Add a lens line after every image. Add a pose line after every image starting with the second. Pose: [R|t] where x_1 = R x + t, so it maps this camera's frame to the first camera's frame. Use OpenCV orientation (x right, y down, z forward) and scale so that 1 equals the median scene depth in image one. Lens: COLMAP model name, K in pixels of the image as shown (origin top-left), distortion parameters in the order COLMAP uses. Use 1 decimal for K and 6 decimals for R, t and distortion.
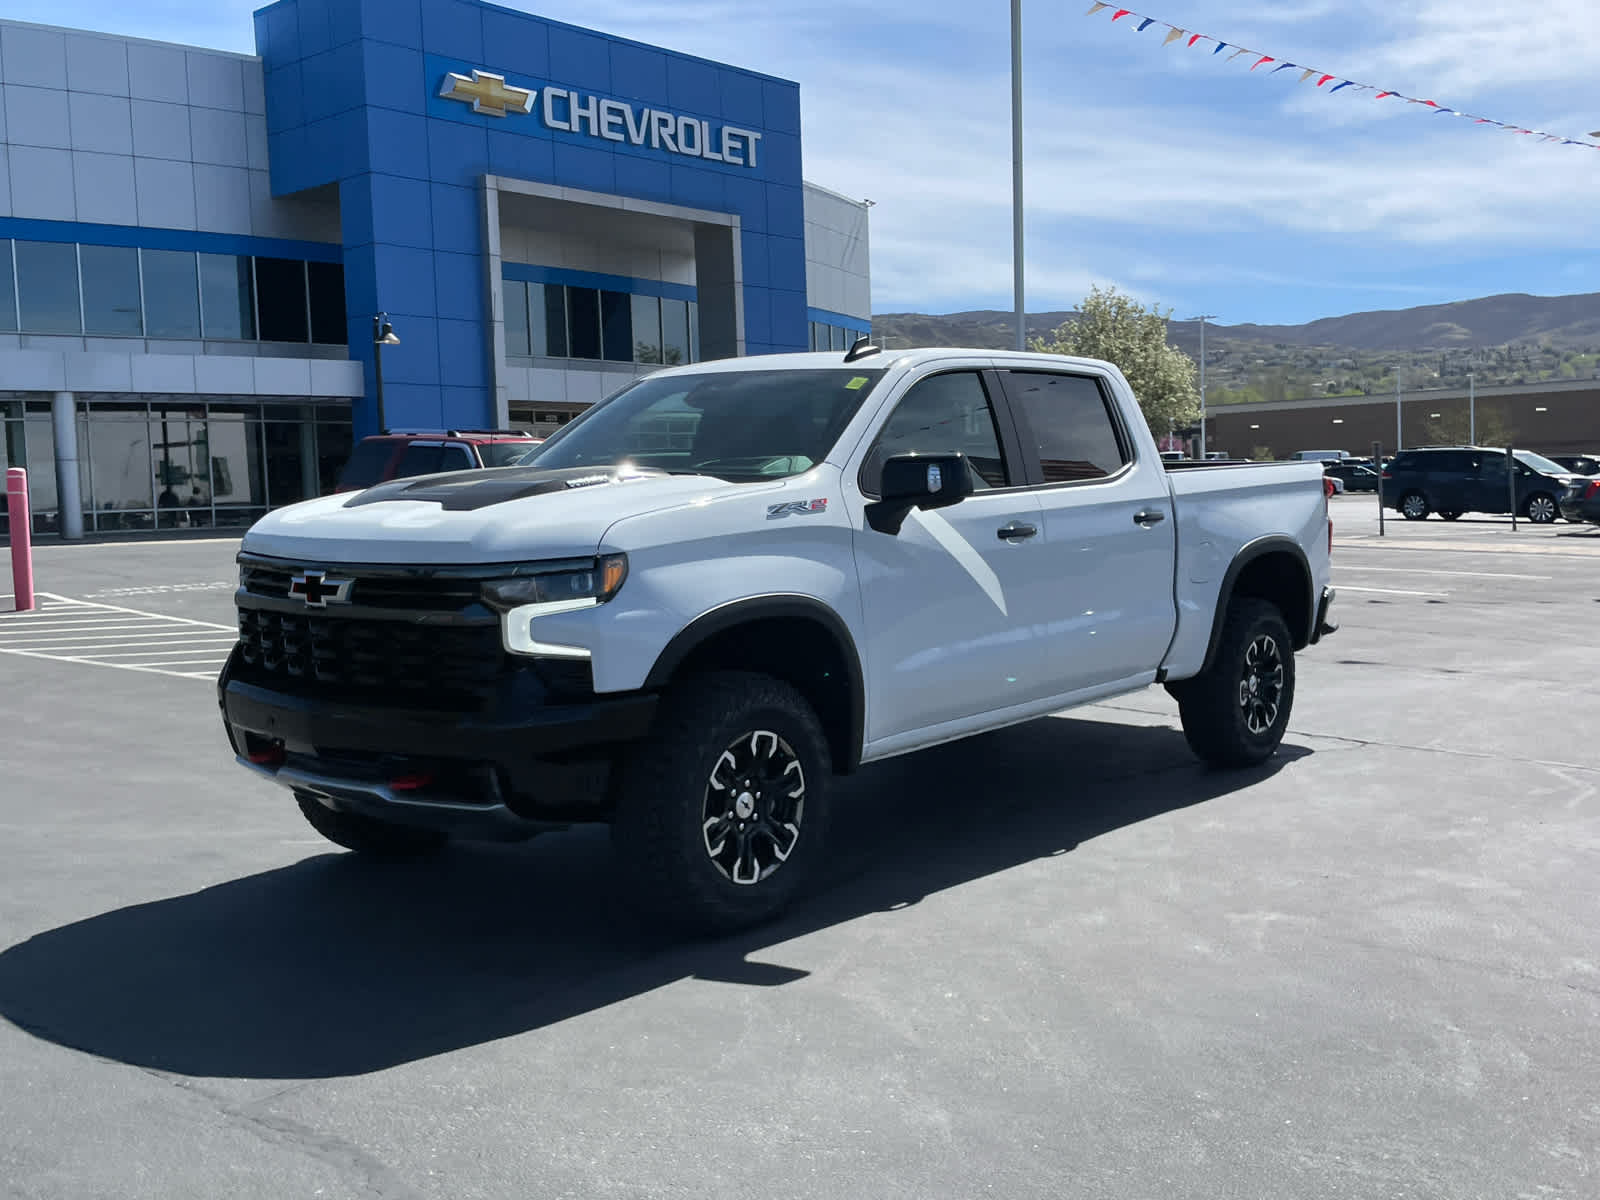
lens RADIAL K [[1628.2, 0, 826.3], [0, 1628.2, 593.9], [0, 0, 1]] dist [0.131237, -0.252876]
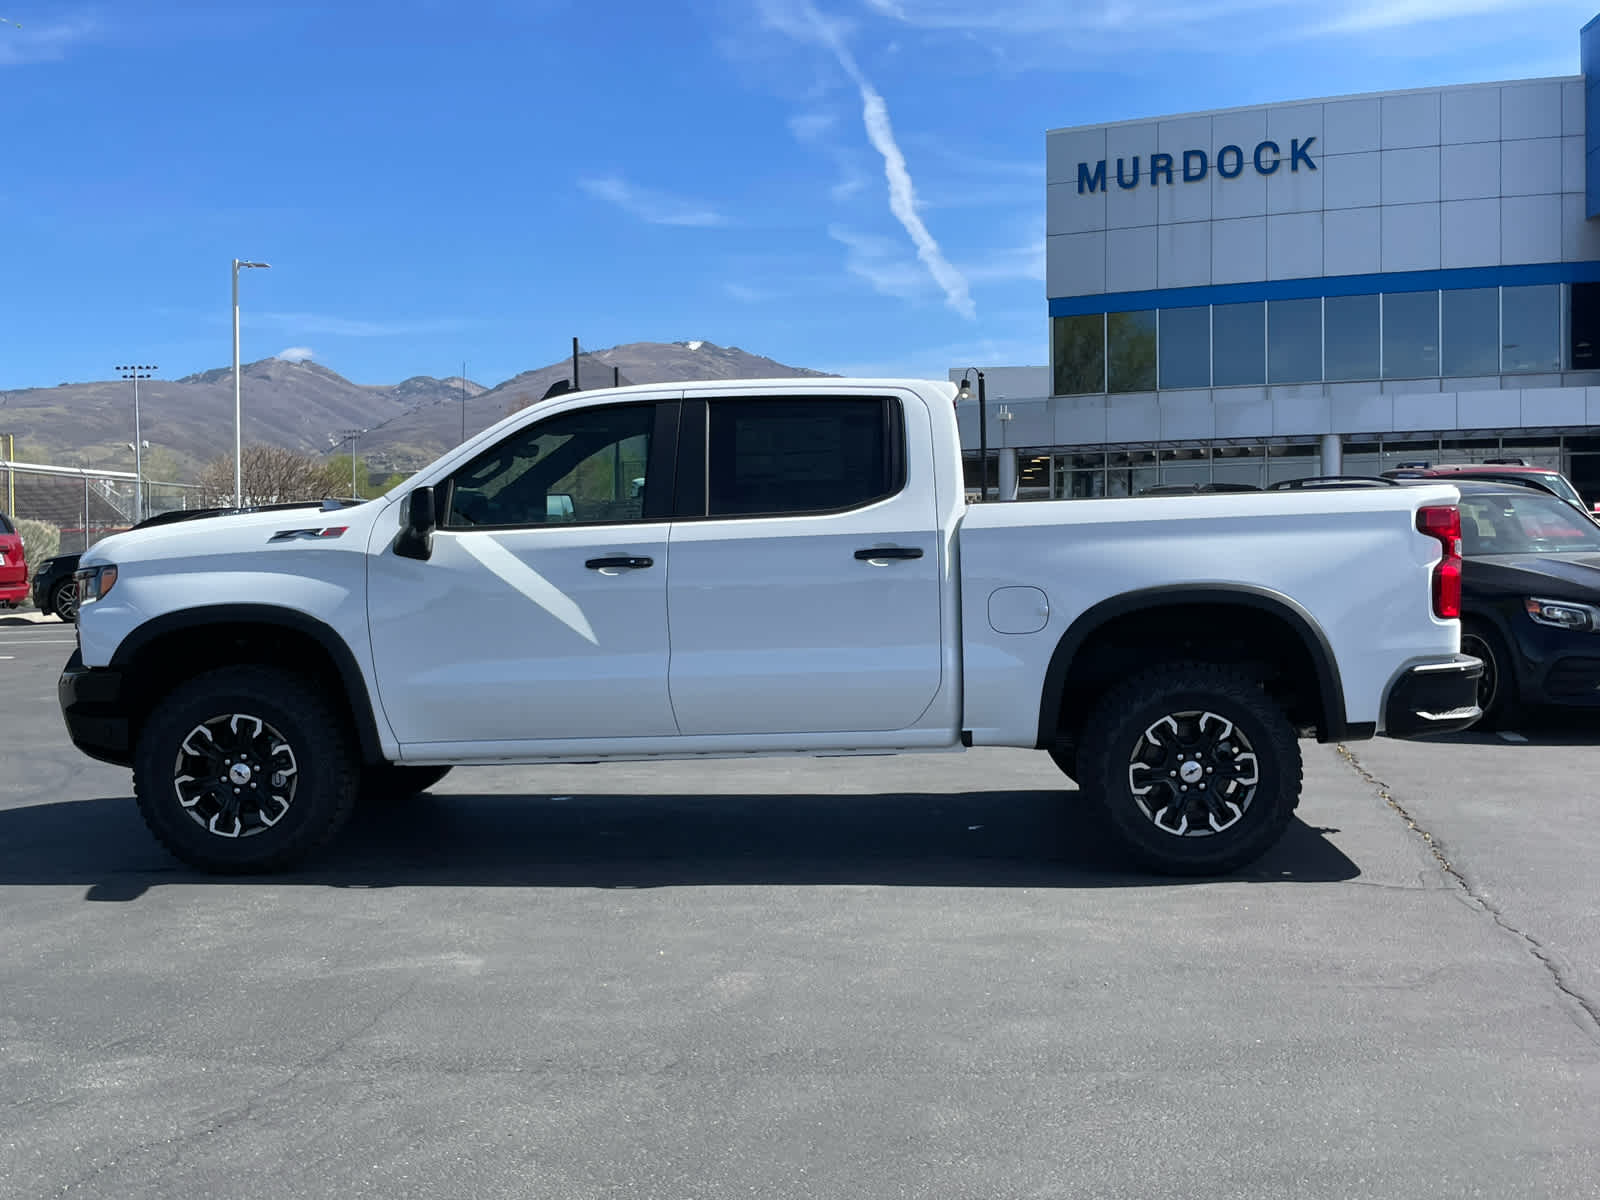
lens RADIAL K [[1628.2, 0, 826.3], [0, 1628.2, 593.9], [0, 0, 1]] dist [0.131237, -0.252876]
pose [[0.577601, 0.036320, -0.815511, 1.157430], [-0.054788, 0.998482, 0.005664, -0.035845], [0.814479, 0.041408, 0.578714, 0.601434]]
